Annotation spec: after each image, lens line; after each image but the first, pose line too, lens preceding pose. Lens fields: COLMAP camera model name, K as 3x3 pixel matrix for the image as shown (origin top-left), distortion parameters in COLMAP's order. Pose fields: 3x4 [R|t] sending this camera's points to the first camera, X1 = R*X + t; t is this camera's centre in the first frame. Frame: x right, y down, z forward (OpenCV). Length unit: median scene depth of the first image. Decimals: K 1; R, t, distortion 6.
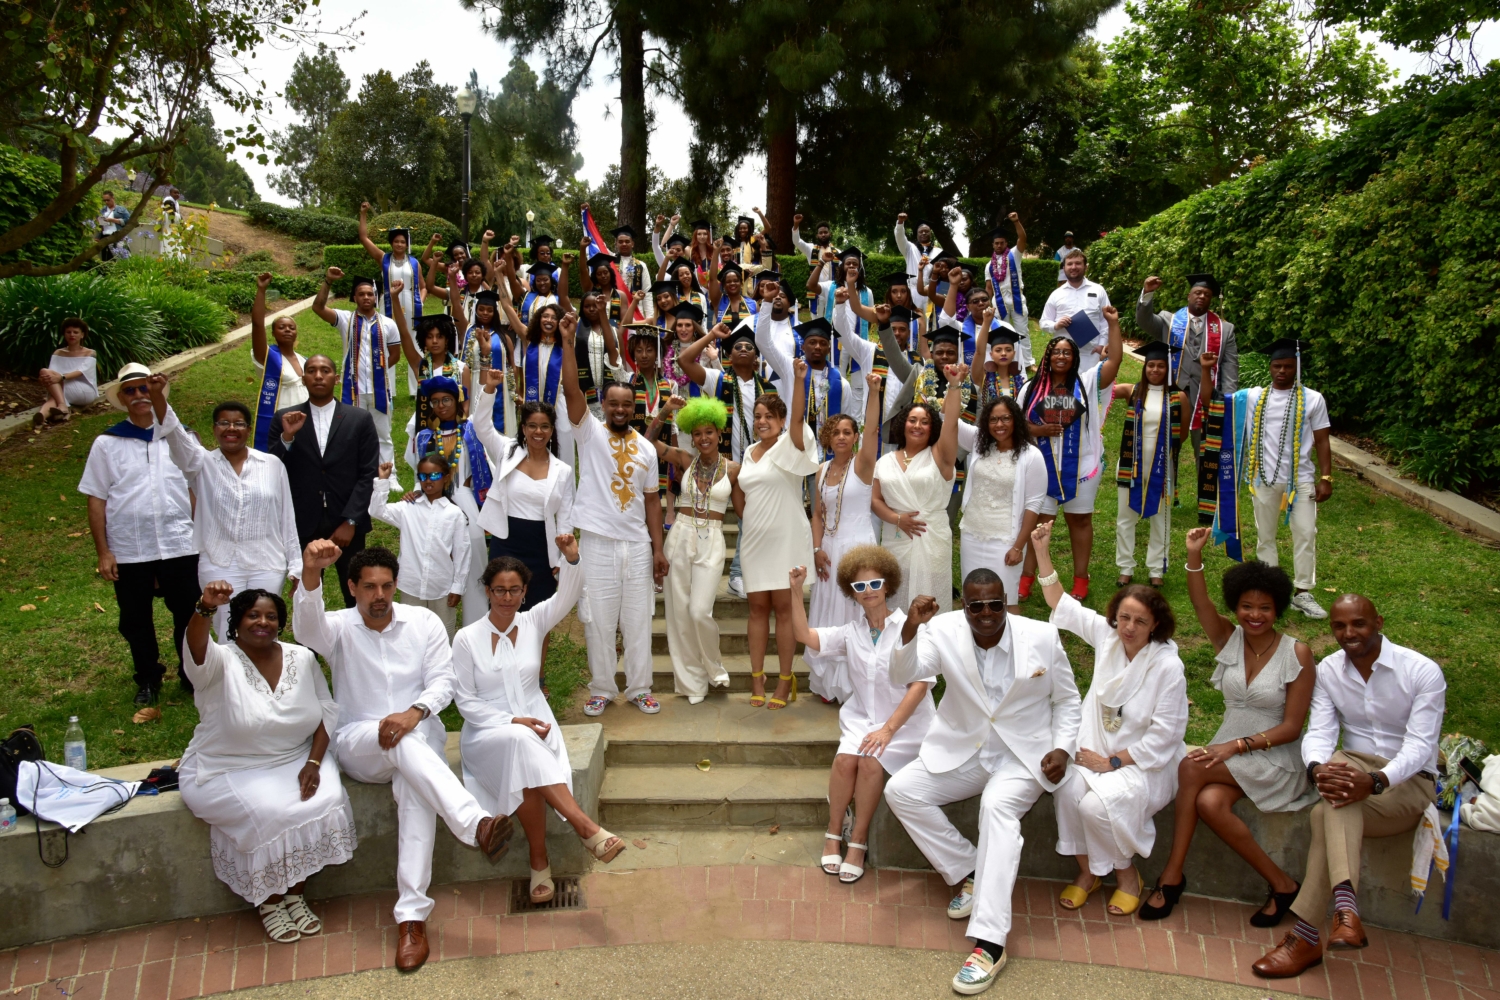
lens RADIAL K [[977.9, 0, 752.1], [0, 977.9, 471.2], [0, 0, 1]] dist [0.000644, -0.042337]
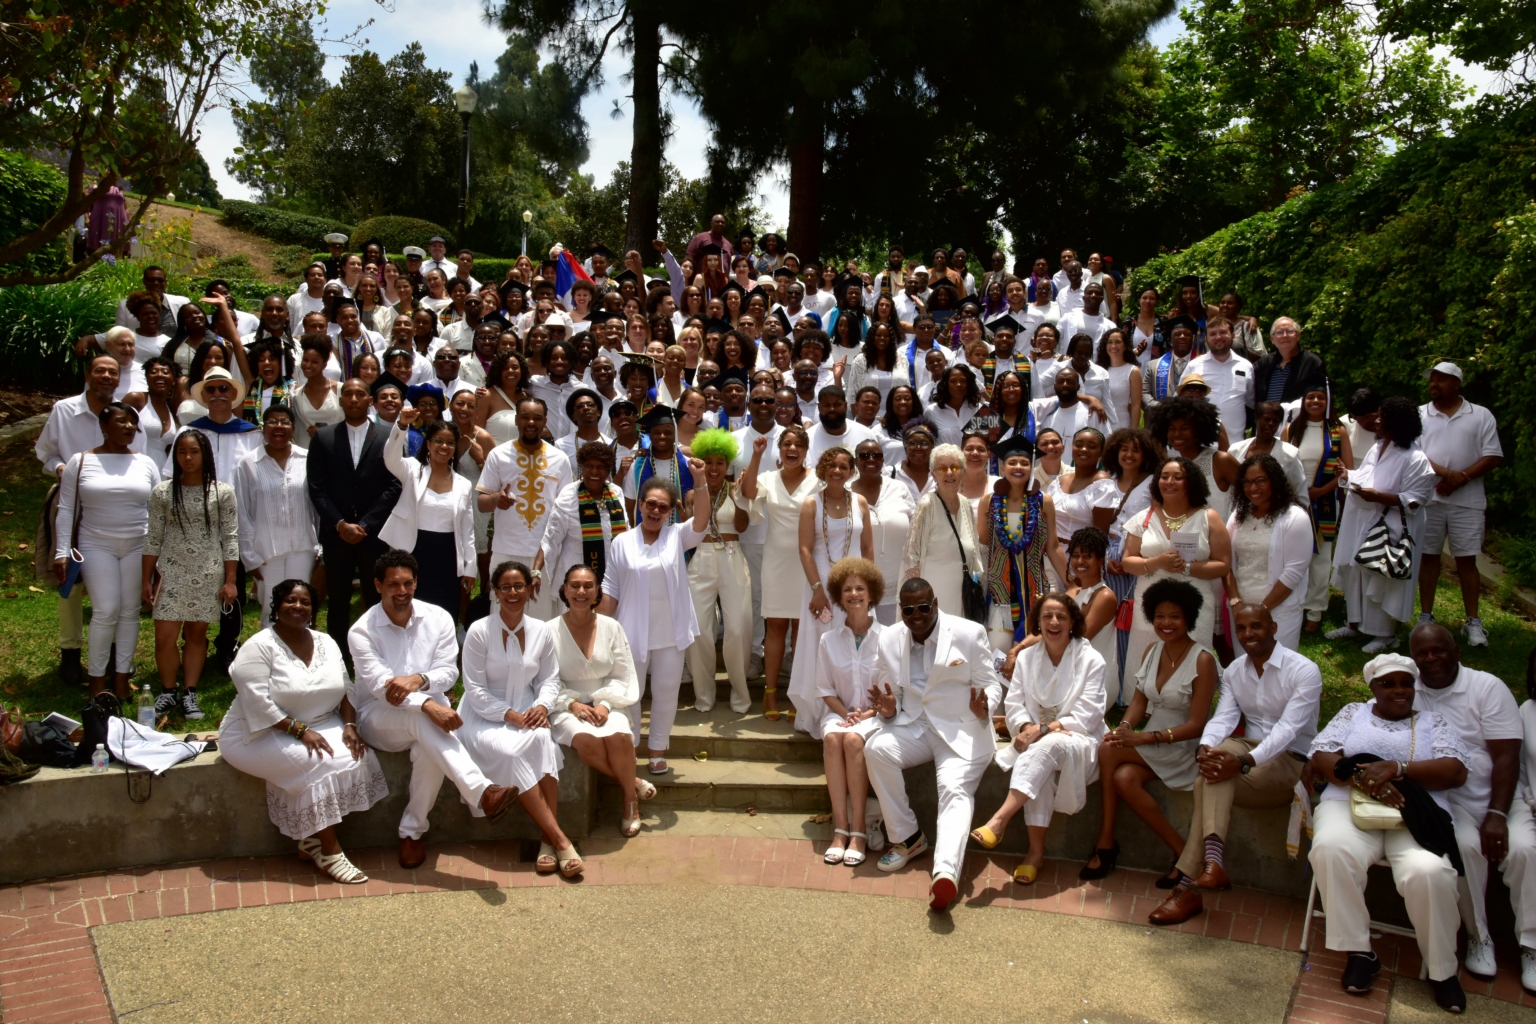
lens RADIAL K [[1249.8, 0, 768.3], [0, 1249.8, 507.3], [0, 0, 1]] dist [-0.006215, -0.001237]
pose [[0.999563, 0.024820, -0.016041, 0.021399], [-0.025020, 0.999610, -0.012389, 0.014807], [0.015727, 0.012785, 0.999795, -0.173656]]
